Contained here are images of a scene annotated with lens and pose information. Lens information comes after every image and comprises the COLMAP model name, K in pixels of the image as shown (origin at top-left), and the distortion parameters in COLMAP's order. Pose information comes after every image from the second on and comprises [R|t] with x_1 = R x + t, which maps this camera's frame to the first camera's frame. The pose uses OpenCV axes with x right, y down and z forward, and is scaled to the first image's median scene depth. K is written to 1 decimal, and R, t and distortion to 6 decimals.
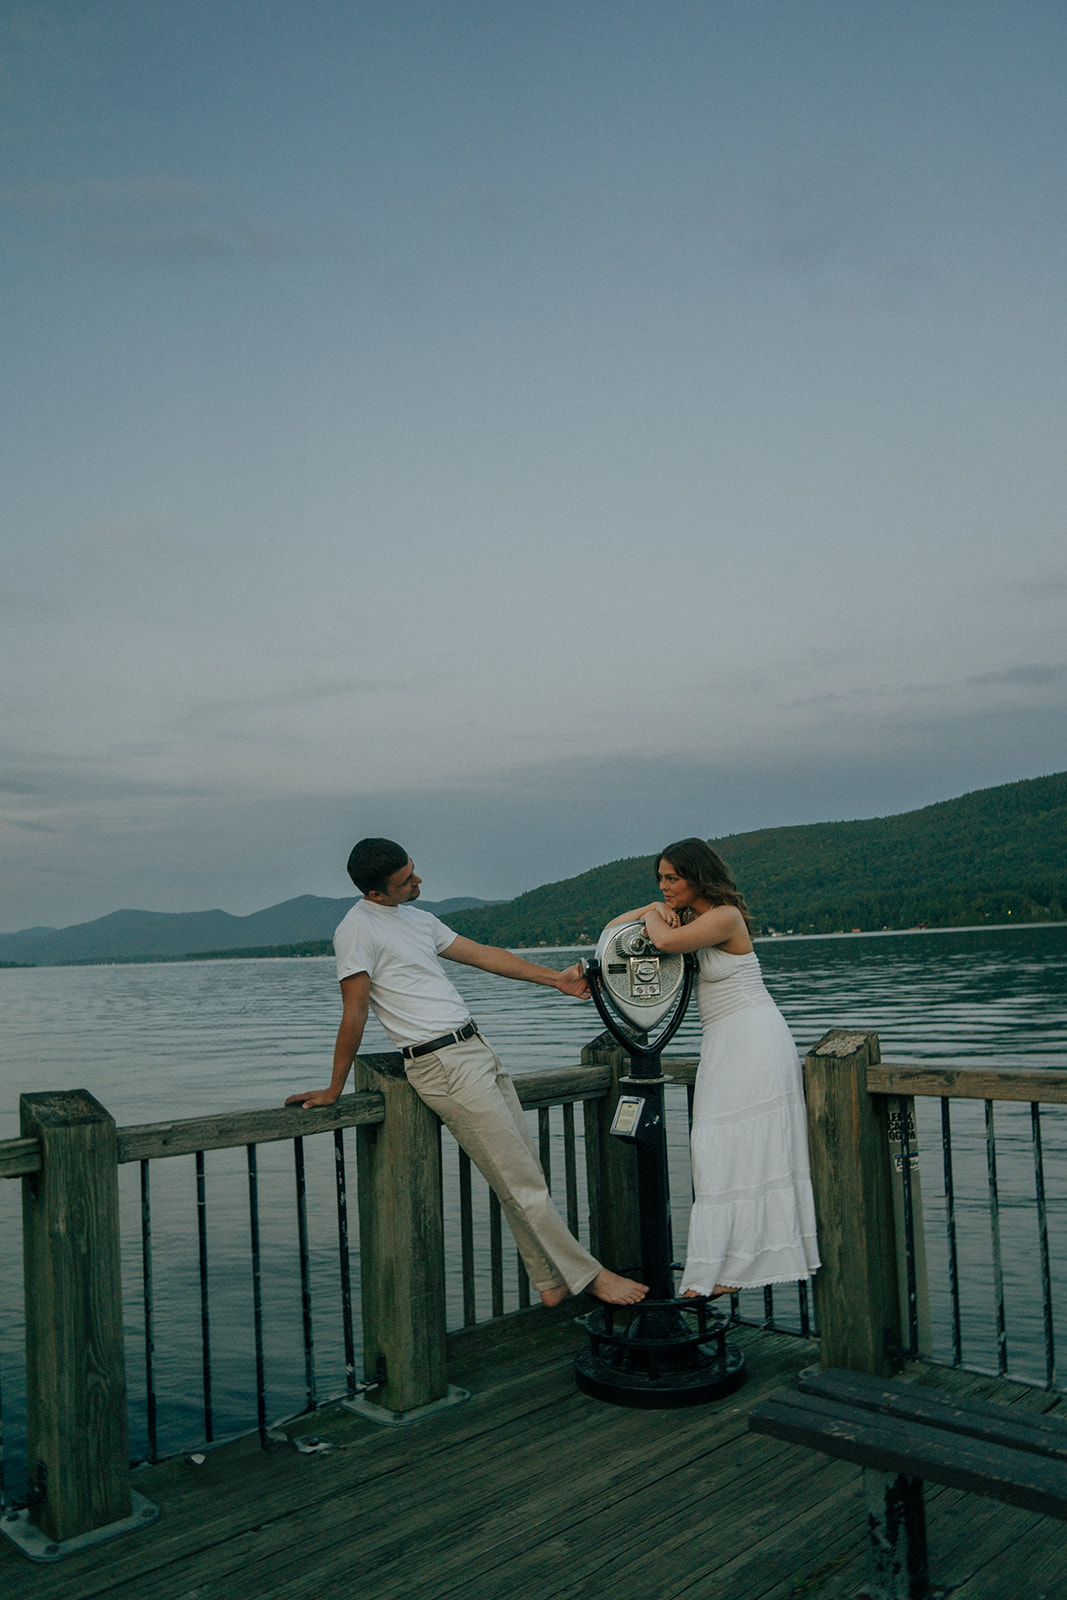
lens RADIAL K [[1185.6, 0, 533.5], [0, 1185.6, 800.0], [0, 0, 1]] dist [-0.130497, 0.097864]
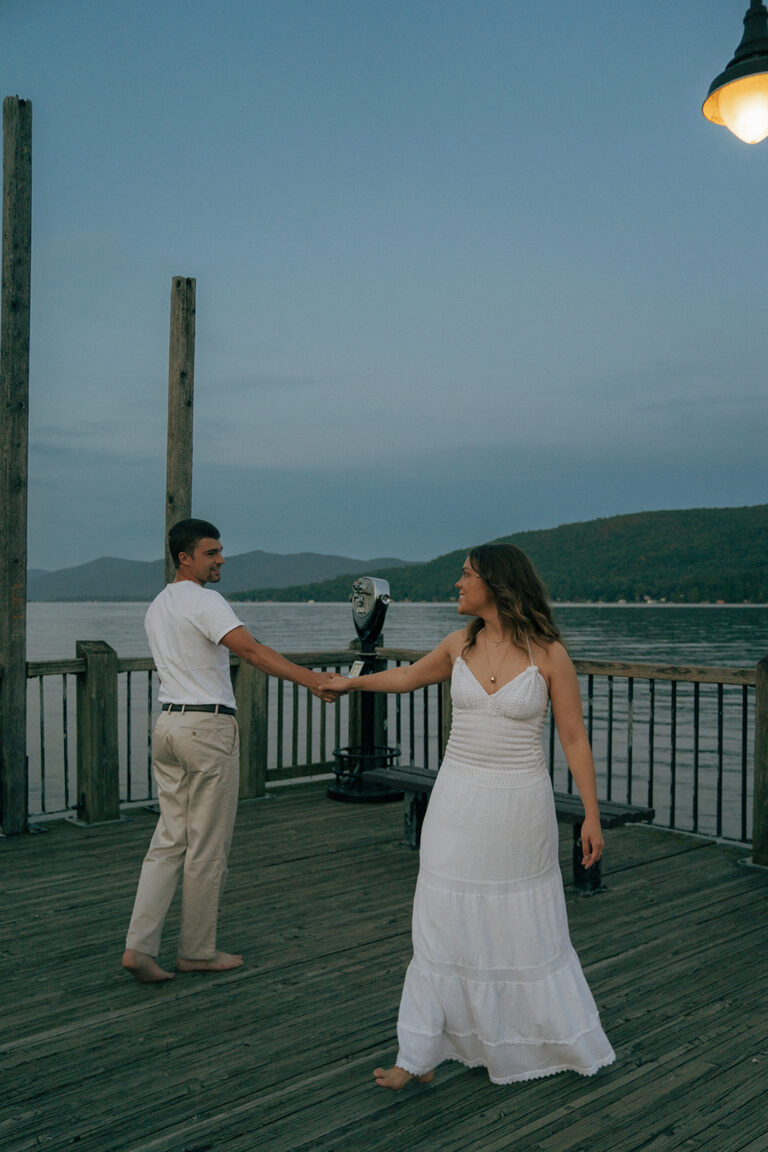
lens RADIAL K [[995.0, 0, 384.0], [0, 995.0, 576.0], [0, 0, 1]] dist [-0.070653, 0.121587]
pose [[0.997069, 0.045439, -0.061554, 0.239668], [-0.039128, 0.994205, 0.100122, -0.080070], [0.065747, -0.097420, 0.993069, -0.769185]]
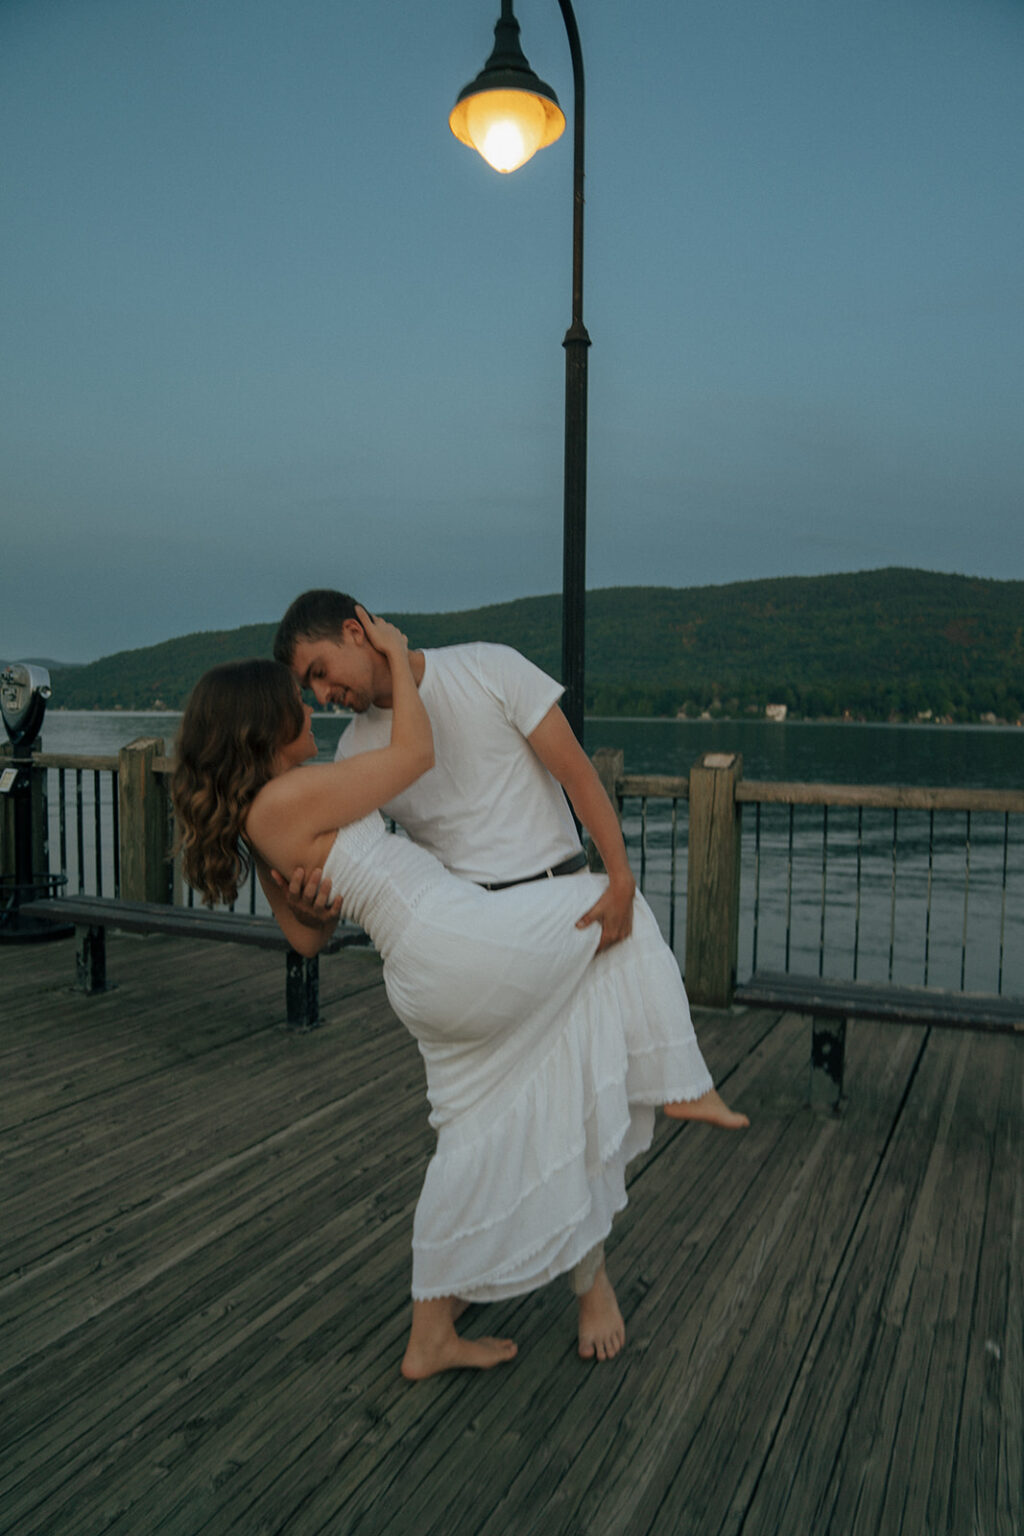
lens RADIAL K [[1089.3, 0, 509.5], [0, 1089.3, 775.6], [0, 0, 1]] dist [-0.121058, 0.100534]
pose [[0.935154, 0.037491, 0.352252, 0.222725], [-0.097924, 0.982995, 0.155343, -0.045102], [-0.340438, -0.179764, 0.922923, -0.669277]]
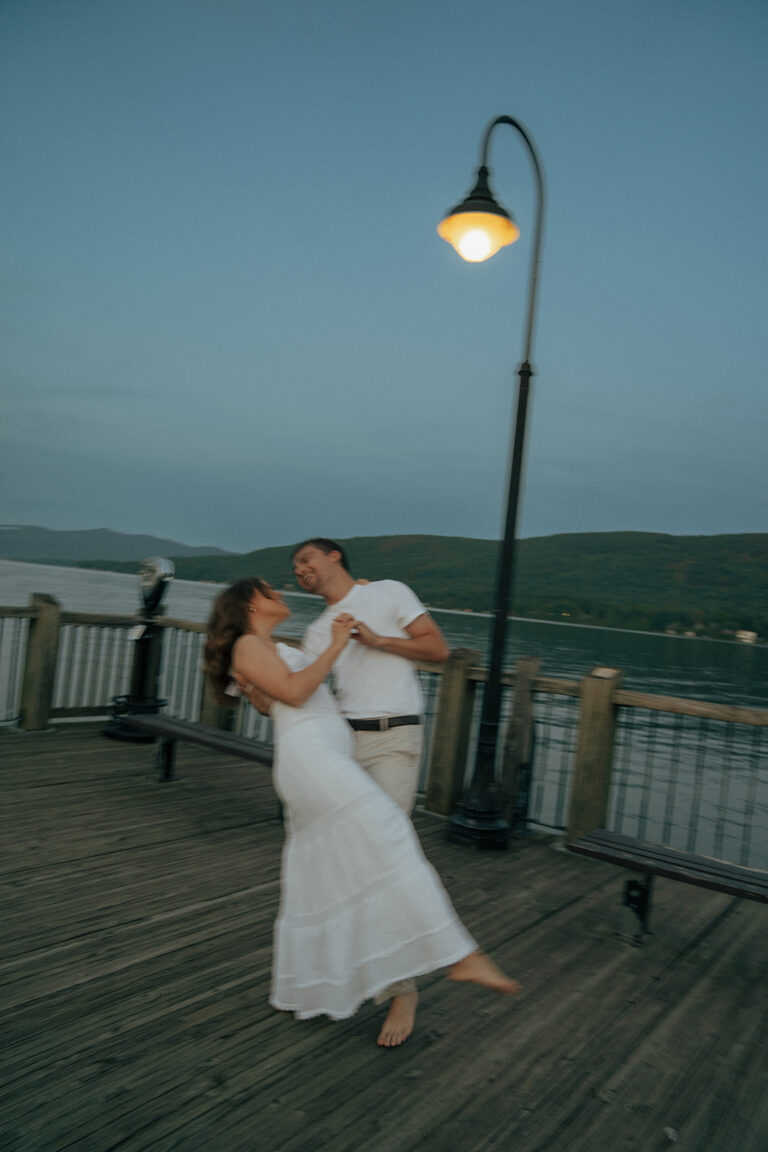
lens RADIAL K [[797.5, 0, 384.0], [0, 797.5, 576.0], [0, 0, 1]] dist [-0.125732, 0.092204]
pose [[0.975061, 0.157140, 0.156726, 0.324318], [-0.171530, 0.981686, 0.082887, -0.086117], [-0.140831, -0.107703, 0.984158, -0.763042]]
